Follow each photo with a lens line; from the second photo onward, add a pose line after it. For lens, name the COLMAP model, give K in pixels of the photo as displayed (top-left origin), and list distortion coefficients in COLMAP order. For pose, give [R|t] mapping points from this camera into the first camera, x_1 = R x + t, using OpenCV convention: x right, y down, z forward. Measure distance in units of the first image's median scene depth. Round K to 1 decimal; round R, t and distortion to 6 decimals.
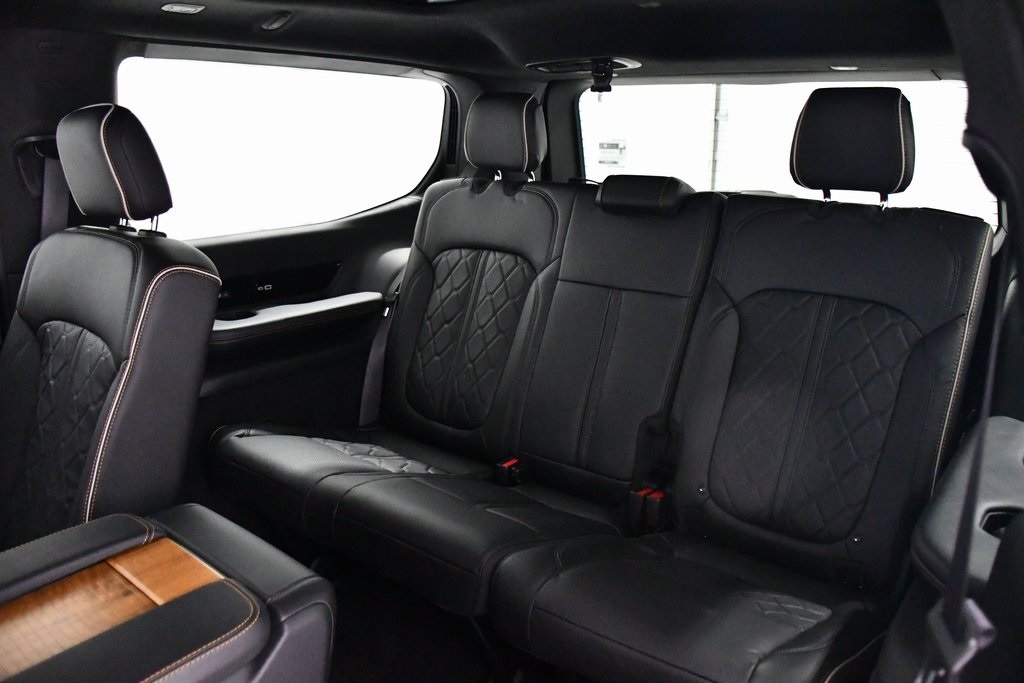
lens RADIAL K [[821.6, 0, 512.0], [0, 821.6, 341.5], [0, 0, 1]] dist [-0.152162, 0.103827]
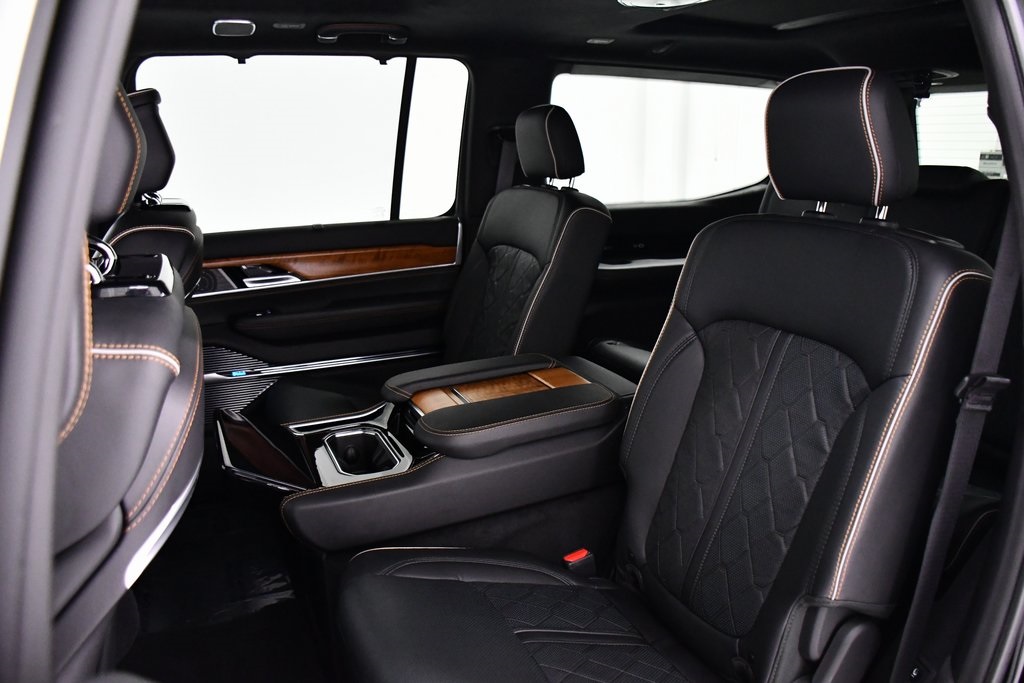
lens RADIAL K [[830.5, 0, 512.0], [0, 830.5, 341.5], [0, 0, 1]] dist [-0.134165, 0.110269]
pose [[0.899556, 0.100659, -0.425049, 0.143179], [-0.107471, 0.994176, 0.007992, 0.145390], [0.423378, 0.038491, 0.905135, -0.441470]]
